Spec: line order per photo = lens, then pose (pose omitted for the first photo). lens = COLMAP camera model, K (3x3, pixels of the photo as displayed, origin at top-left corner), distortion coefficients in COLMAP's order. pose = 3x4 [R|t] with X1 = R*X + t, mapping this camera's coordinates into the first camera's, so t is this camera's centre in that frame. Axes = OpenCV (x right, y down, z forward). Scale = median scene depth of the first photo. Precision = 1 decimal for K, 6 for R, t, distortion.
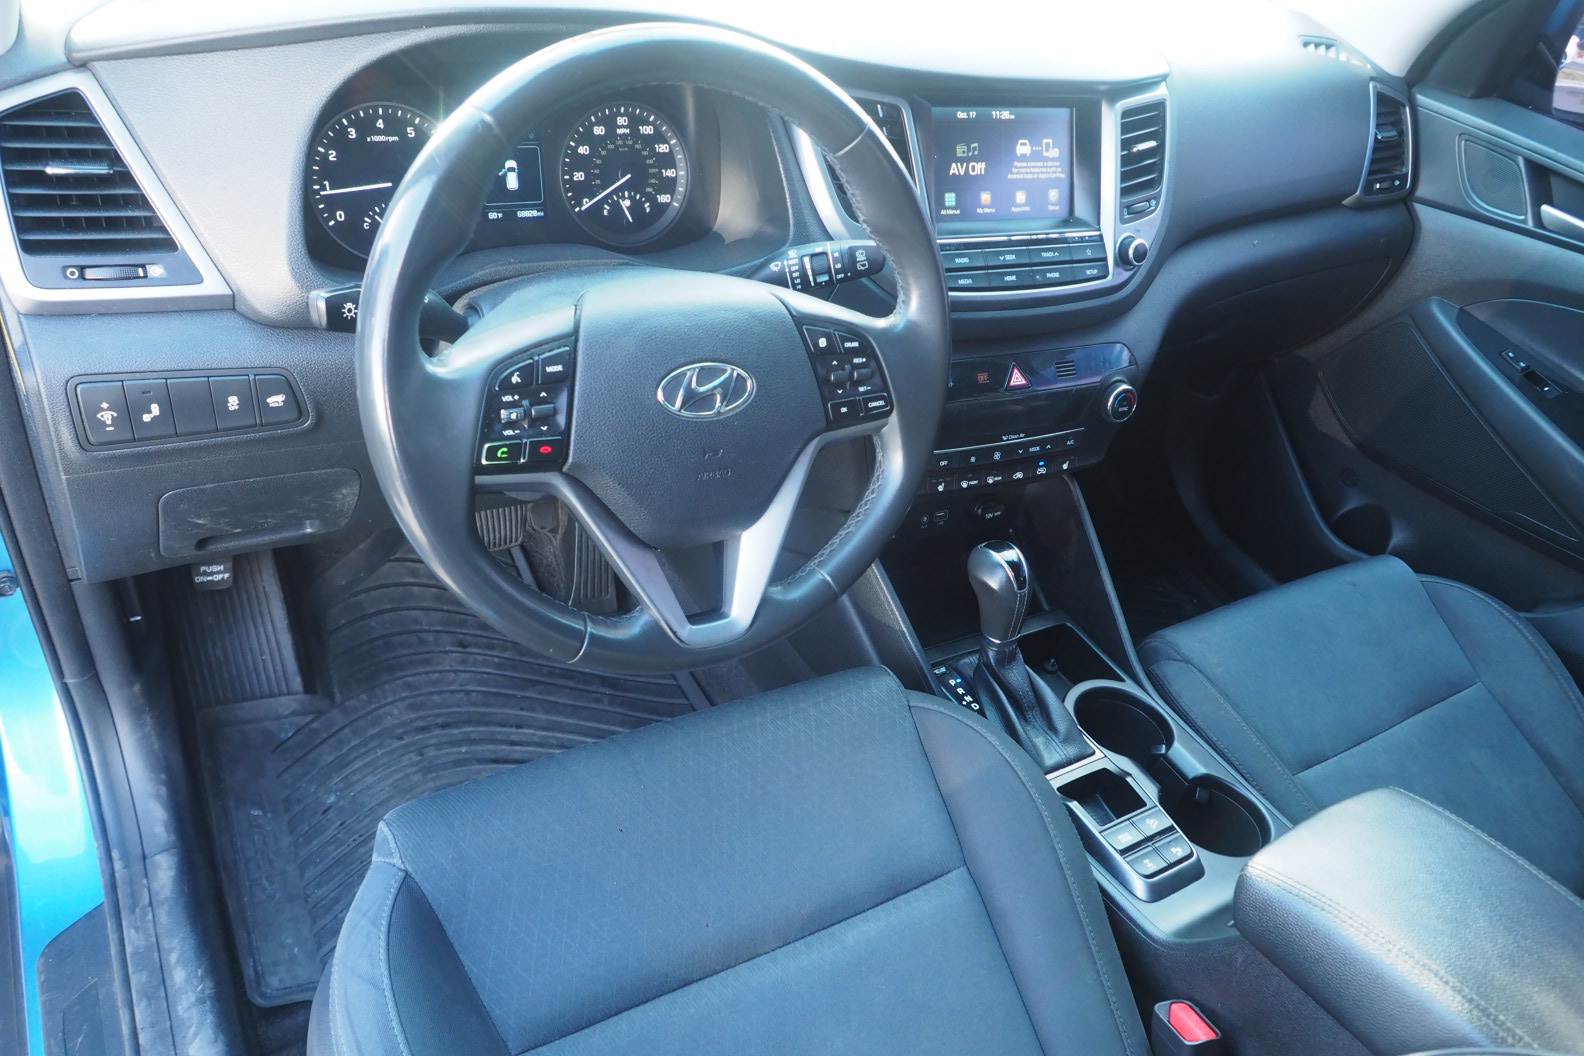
lens RADIAL K [[1109.7, 0, 793.0], [0, 1109.7, 522.5], [0, 0, 1]] dist [-0.030737, -0.002834]
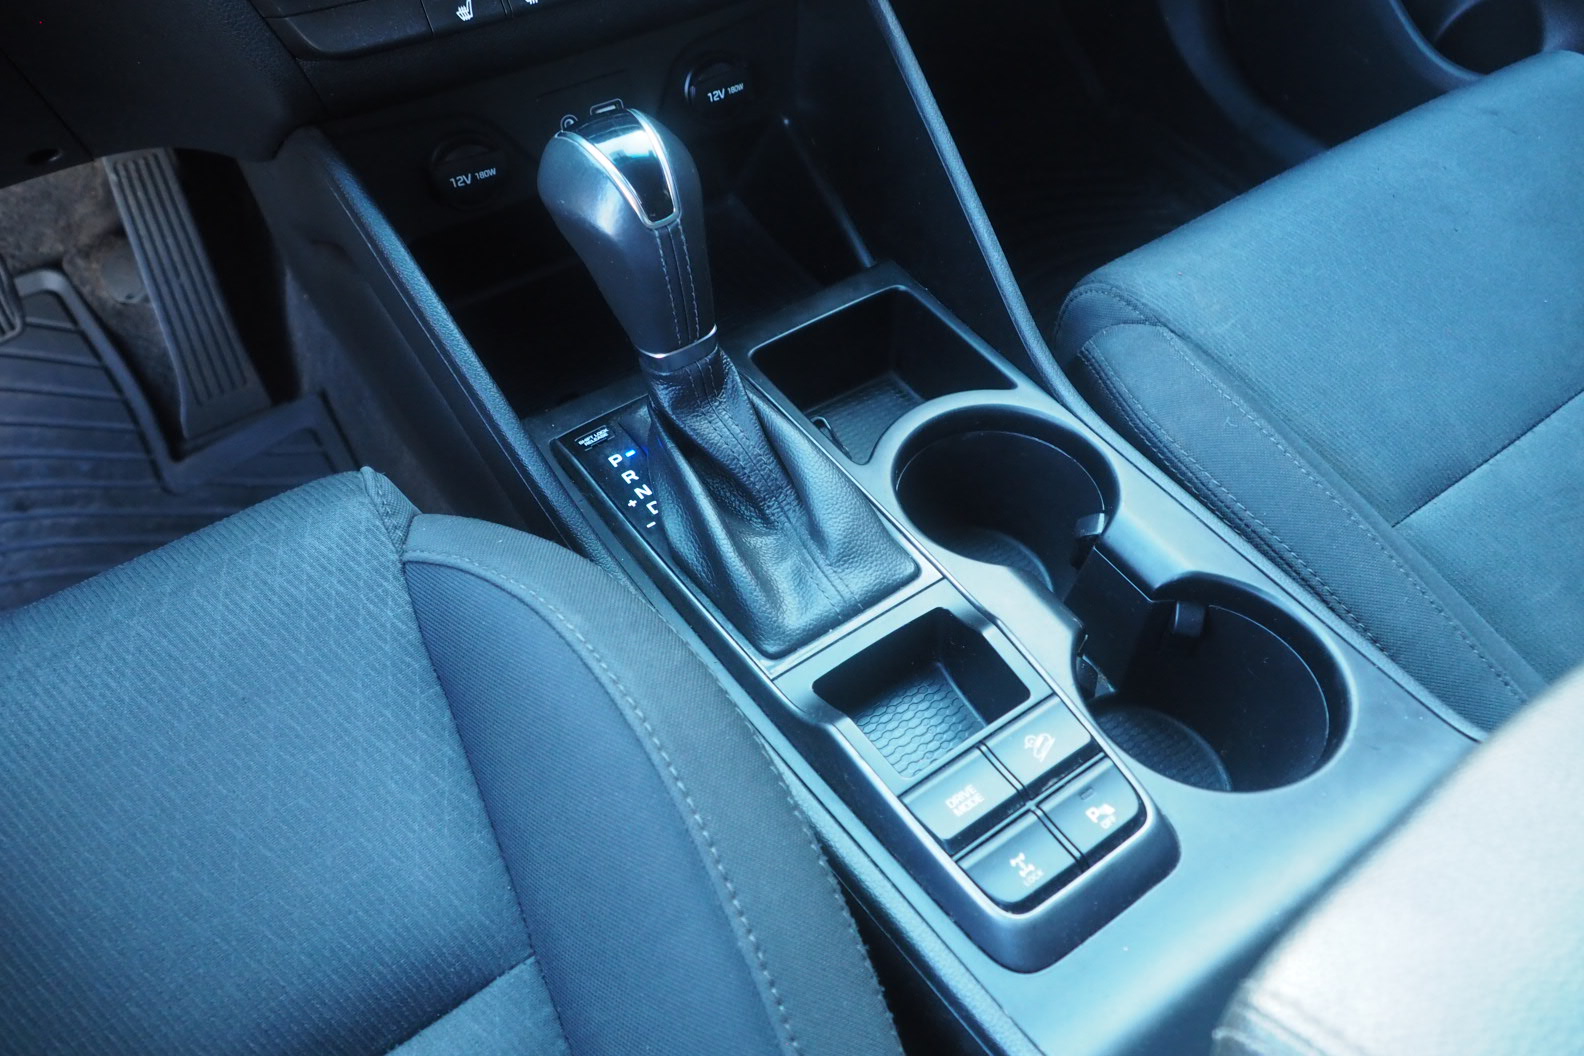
lens RADIAL K [[1109.7, 0, 794.5], [0, 1109.7, 523.3], [0, 0, 1]] dist [-0.030737, -0.002834]
pose [[0.981355, -0.167449, -0.094352, 0.271364], [0.185146, 0.955376, 0.230171, 0.082118], [0.051600, -0.243348, 0.968565, 0.588133]]
